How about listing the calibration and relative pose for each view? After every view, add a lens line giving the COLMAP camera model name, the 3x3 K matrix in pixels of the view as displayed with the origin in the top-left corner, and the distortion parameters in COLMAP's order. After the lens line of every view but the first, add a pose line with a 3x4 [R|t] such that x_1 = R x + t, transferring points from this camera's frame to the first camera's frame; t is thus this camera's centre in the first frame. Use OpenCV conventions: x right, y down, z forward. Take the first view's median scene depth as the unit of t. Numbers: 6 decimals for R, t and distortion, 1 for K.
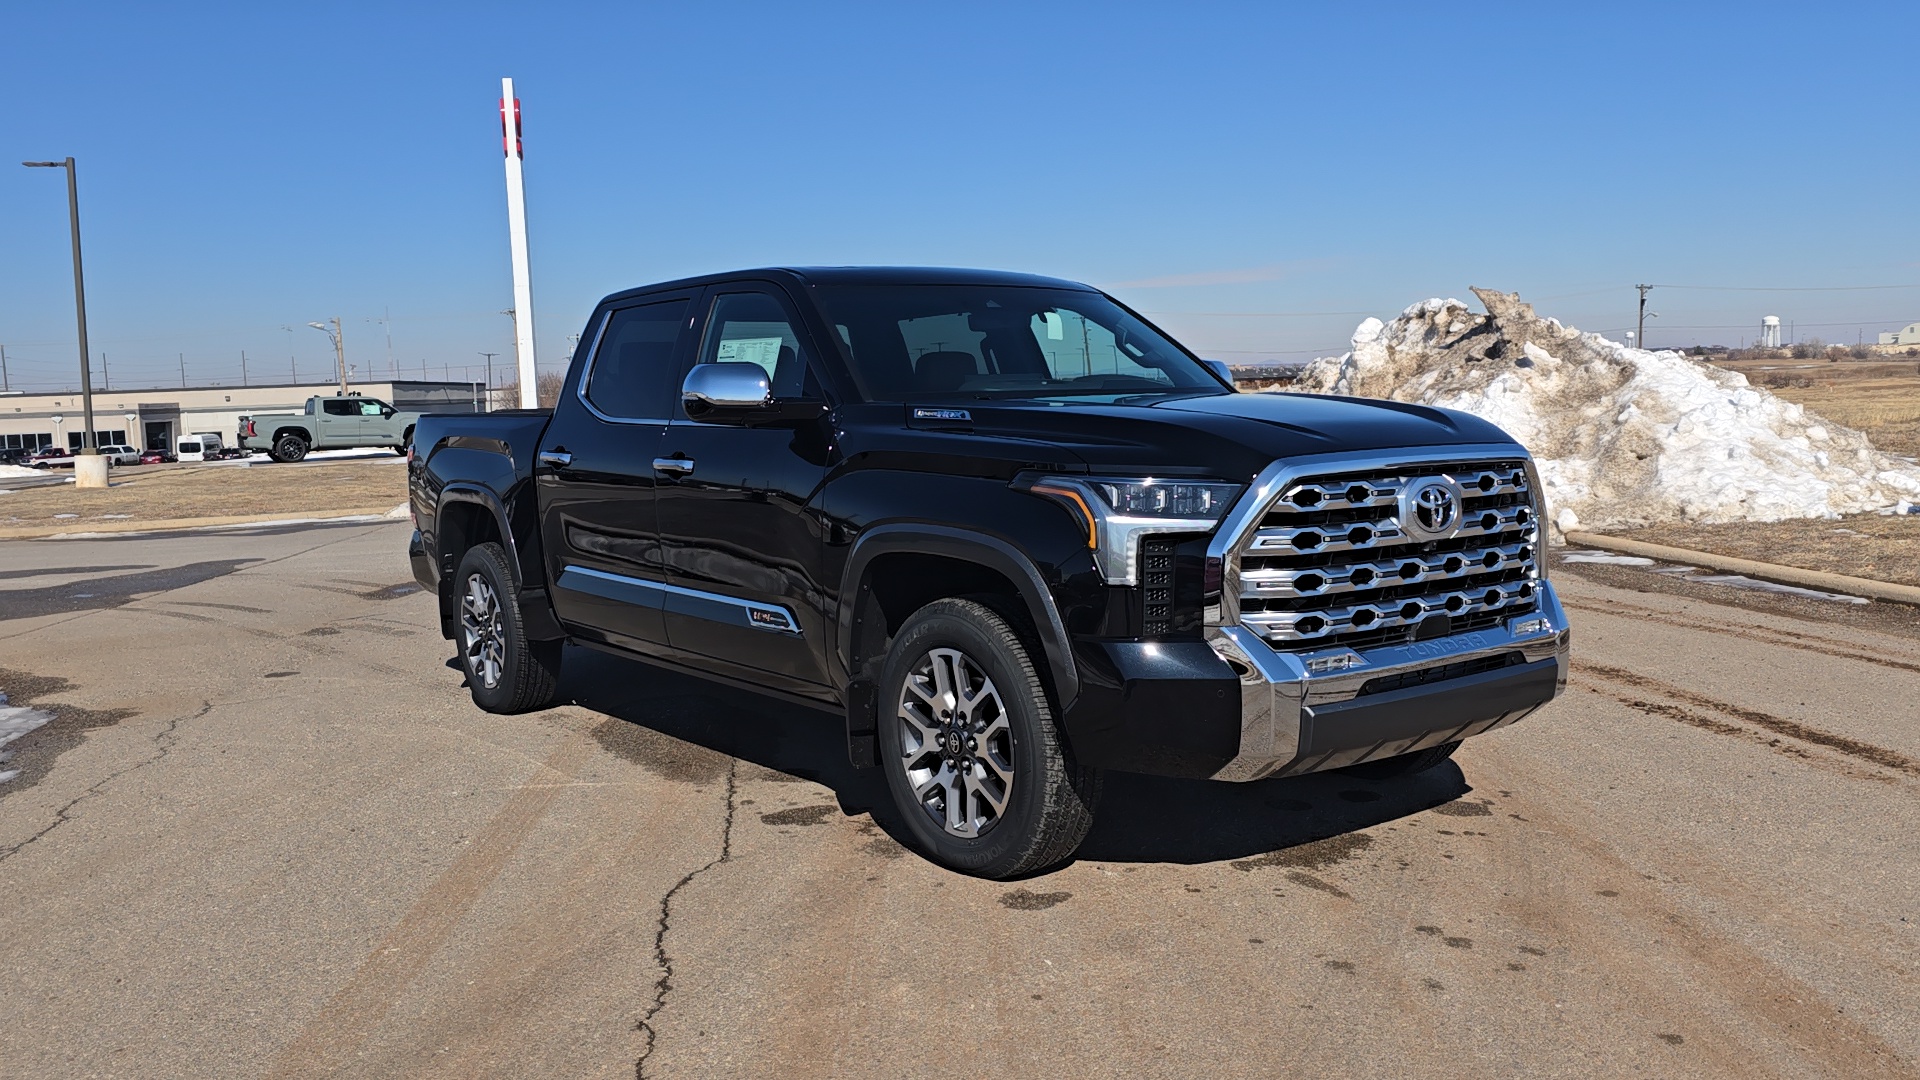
lens RADIAL K [[1601.5, 0, 960.0], [0, 1601.5, 540.0], [0, 0, 1]] dist [0.006615, 0.006935]
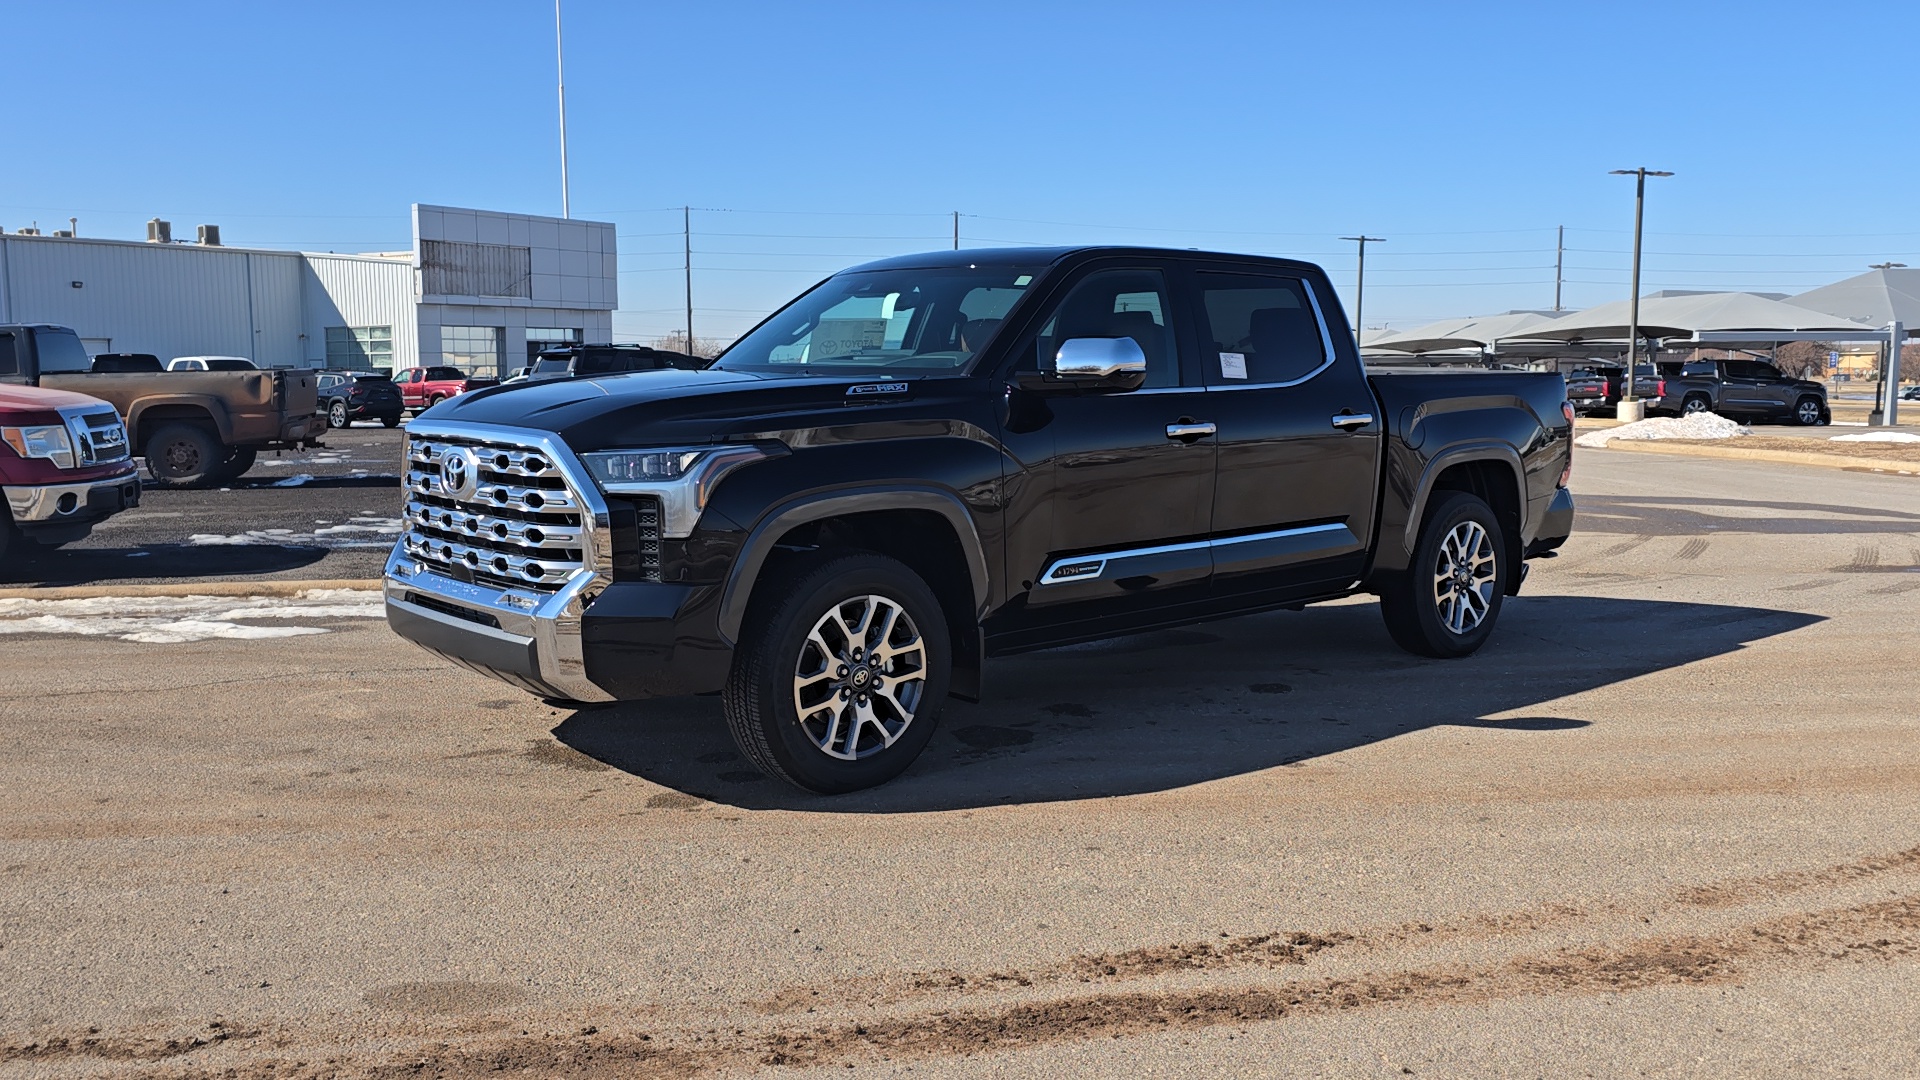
lens RADIAL K [[1601.5, 0, 960.0], [0, 1601.5, 540.0], [0, 0, 1]] dist [0.006615, 0.006935]
pose [[0.076447, 0.144443, -0.986556, 1.033309], [-0.097675, 0.985777, 0.136760, -0.116629], [0.992278, 0.085907, 0.089468, 0.862884]]
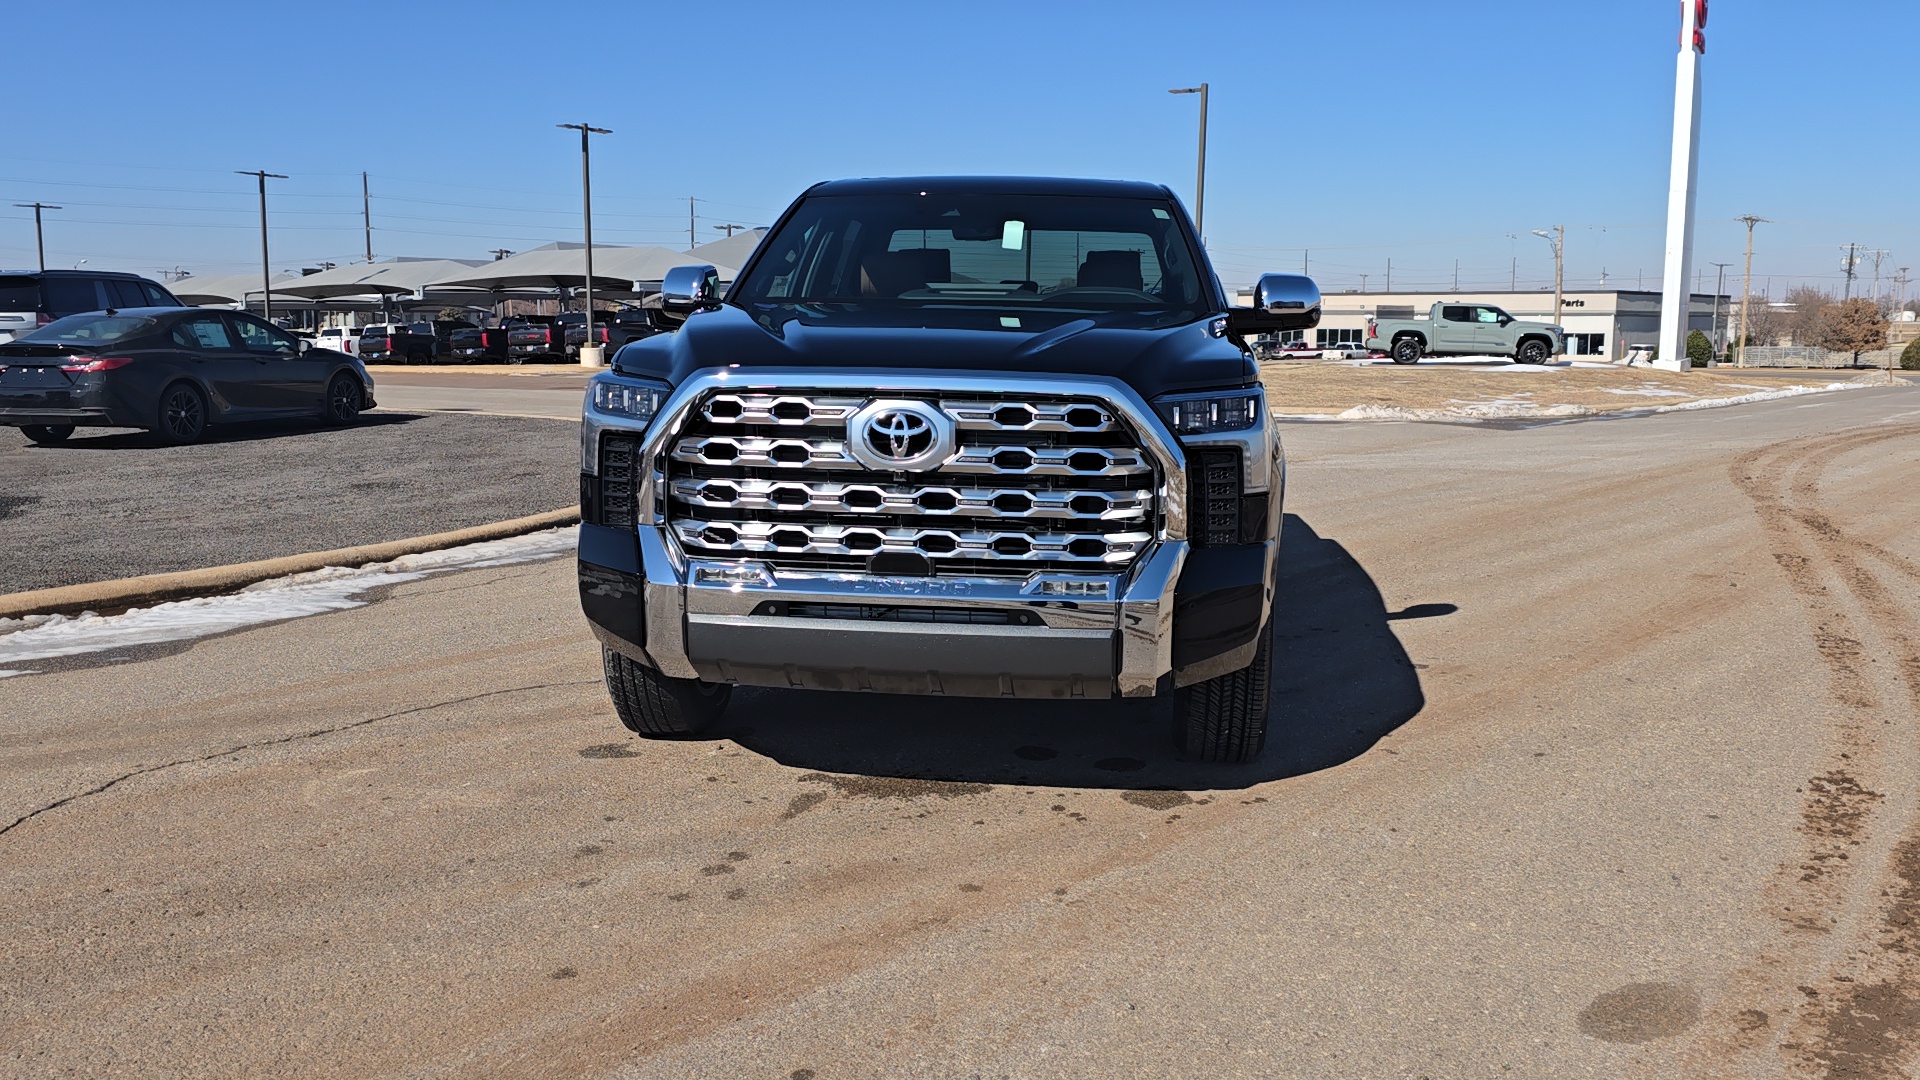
lens RADIAL K [[1601.5, 0, 960.0], [0, 1601.5, 540.0], [0, 0, 1]] dist [0.006615, 0.006935]
pose [[0.725339, 0.134065, -0.675211, 0.646016], [-0.095944, 0.990968, 0.093692, -0.033674], [0.681673, -0.003176, 0.731650, 0.236322]]
